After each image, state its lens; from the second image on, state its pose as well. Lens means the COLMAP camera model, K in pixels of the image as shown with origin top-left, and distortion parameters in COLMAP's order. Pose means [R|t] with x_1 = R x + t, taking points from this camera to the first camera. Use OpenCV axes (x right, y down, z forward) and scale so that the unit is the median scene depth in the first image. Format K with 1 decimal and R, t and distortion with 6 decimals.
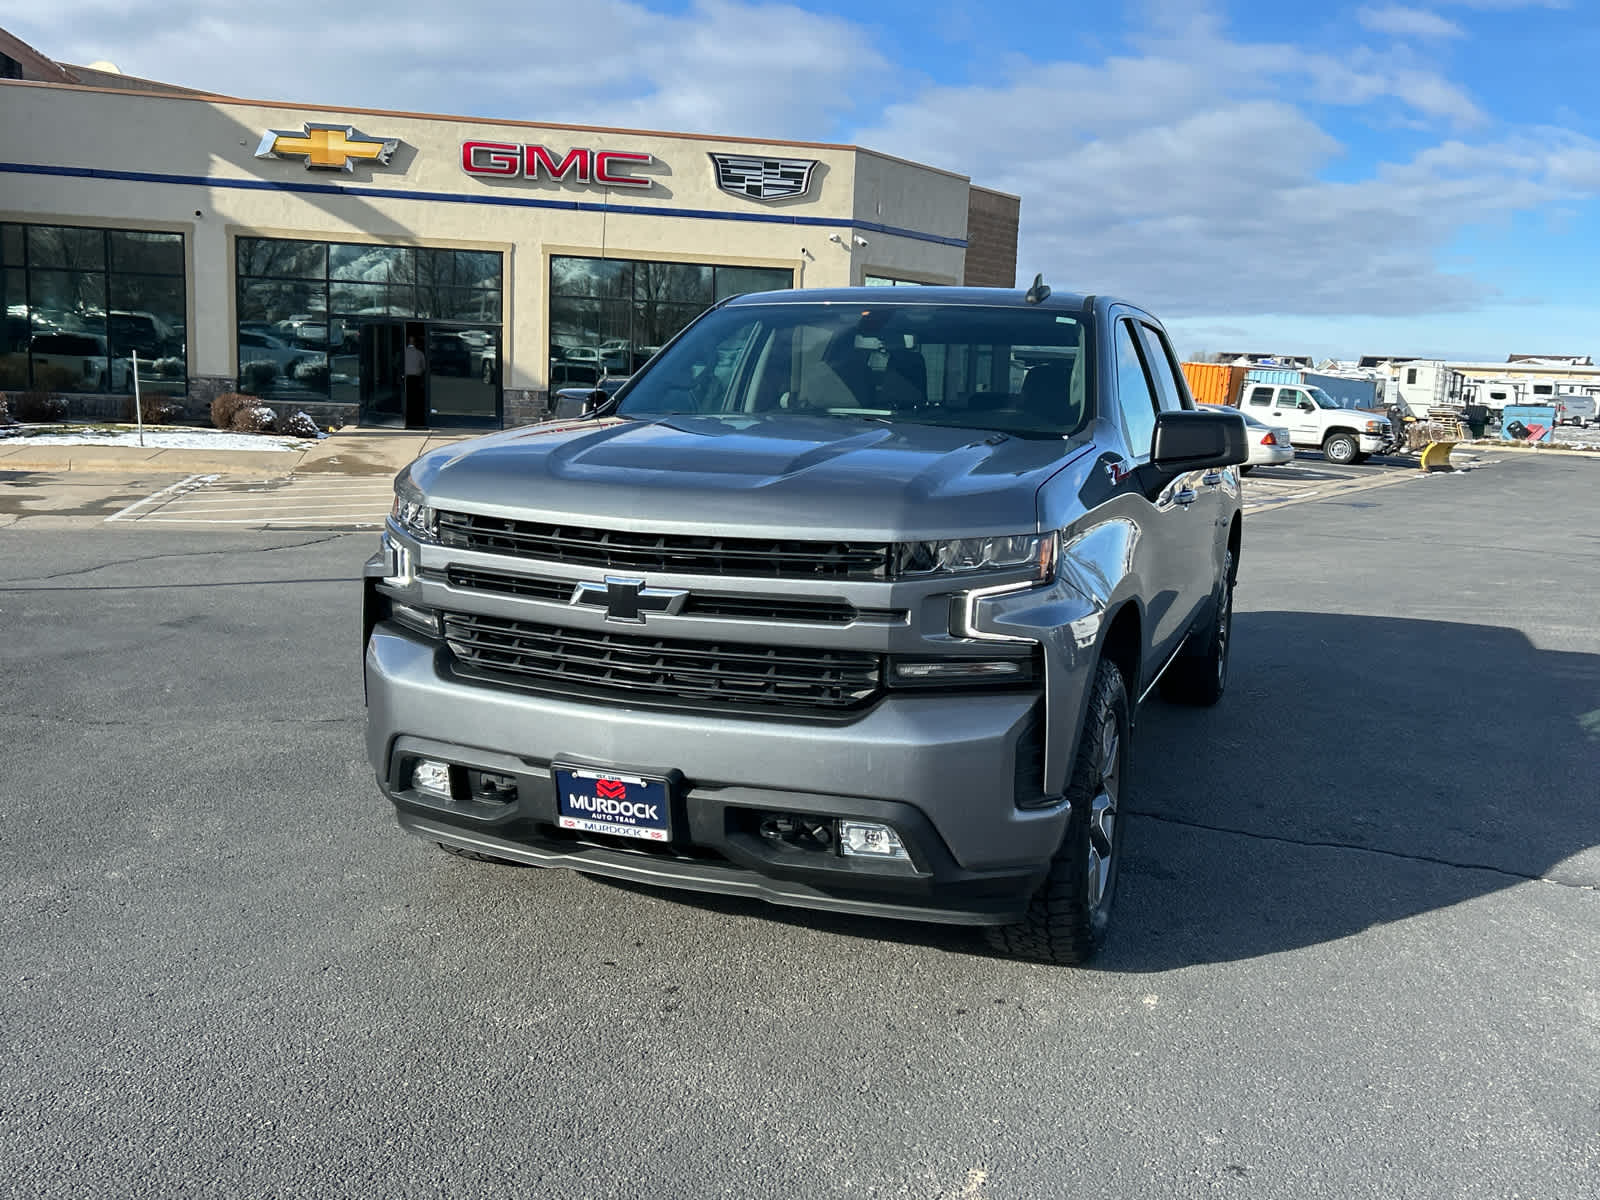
lens RADIAL K [[1454.1, 0, 806.7], [0, 1454.1, 593.1], [0, 0, 1]] dist [0.106103, -0.191318]
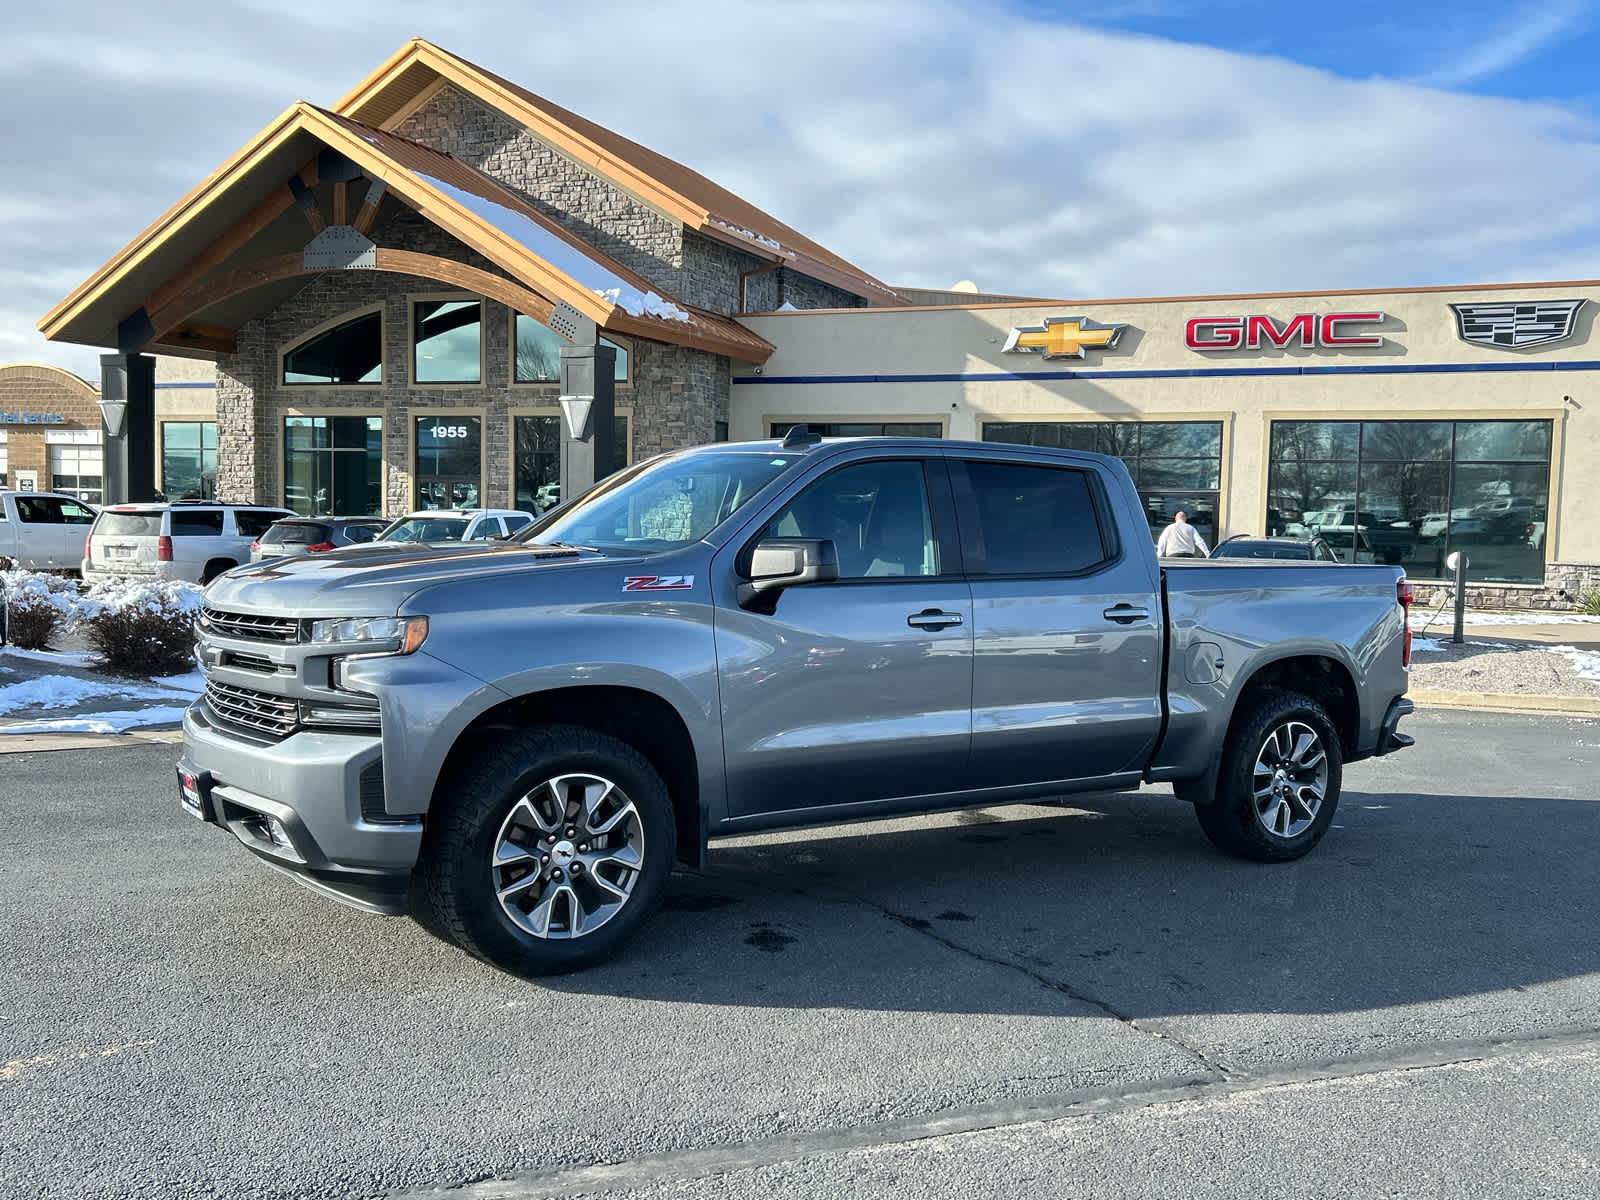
lens RADIAL K [[1461.8, 0, 808.6], [0, 1461.8, 625.9], [0, 0, 1]] dist [0.098521, -0.180897]
pose [[0.823821, 0.024221, -0.566333, 1.111516], [-0.077887, 0.994447, -0.070769, 0.030588], [0.561474, 0.102411, 0.821133, 0.095254]]
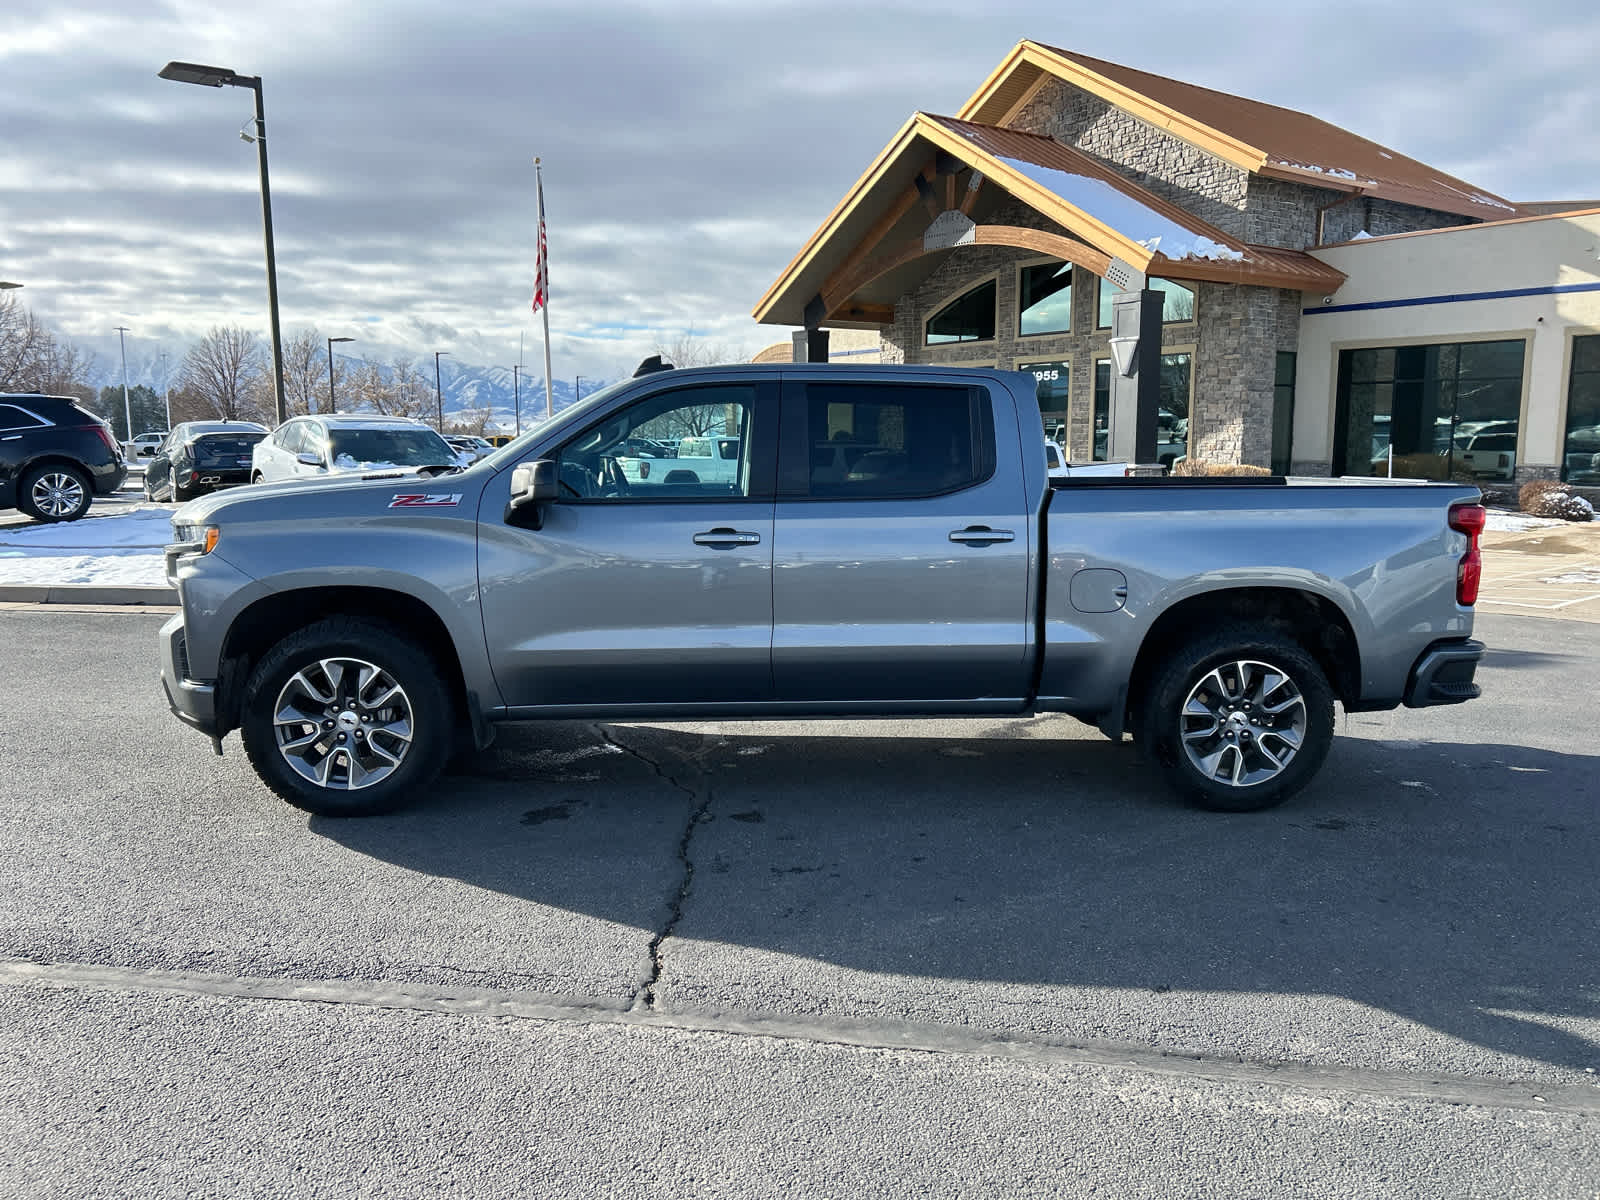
lens RADIAL K [[1211.1, 0, 800.0], [0, 1211.1, 600.0], [0, 0, 1]] dist [0.073145, -0.086614]
pose [[0.418213, 0.082931, -0.904555, 1.595304], [-0.122677, 0.991857, 0.034216, -0.080384], [0.900027, 0.096658, 0.424981, 0.927771]]
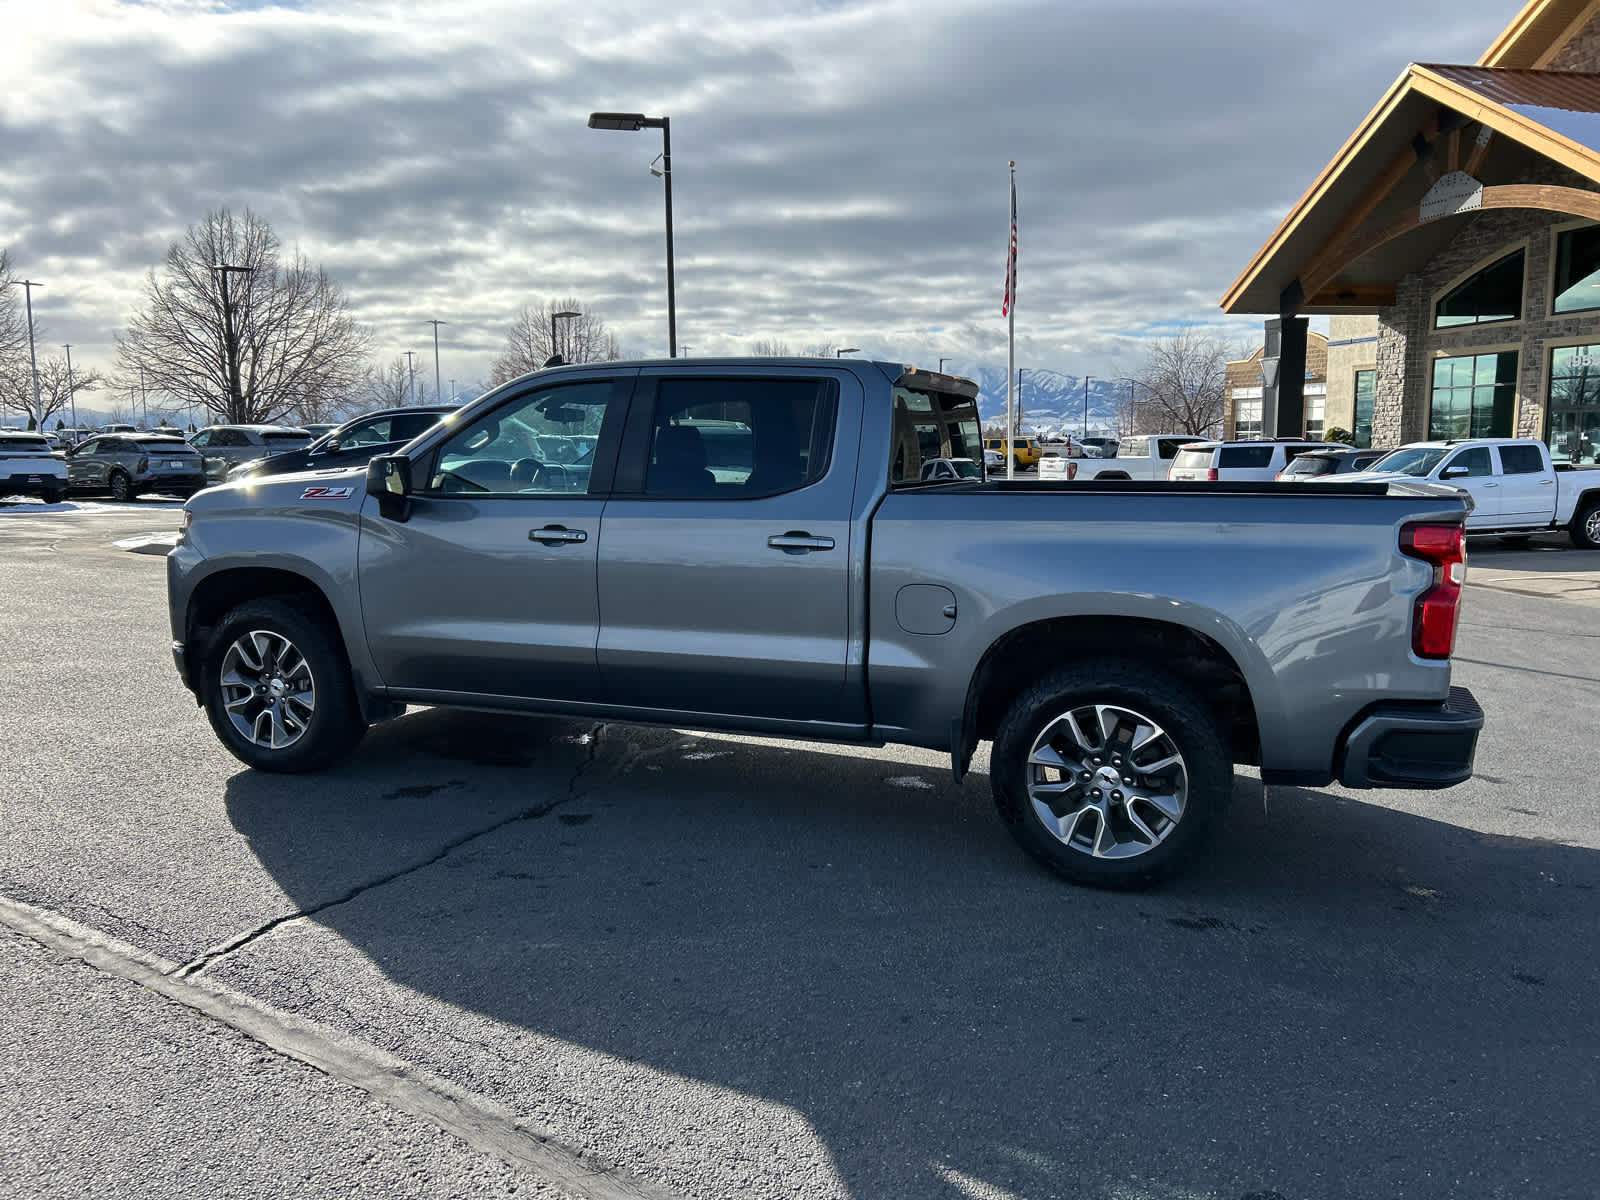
lens RADIAL K [[1211.1, 0, 800.0], [0, 1211.1, 600.0], [0, 0, 1]] dist [0.073145, -0.086614]
pose [[-0.005131, 0.092578, -0.995692, 1.677949], [-0.149915, 0.984381, 0.092299, -0.184207], [0.988686, 0.149743, 0.008828, 1.666971]]
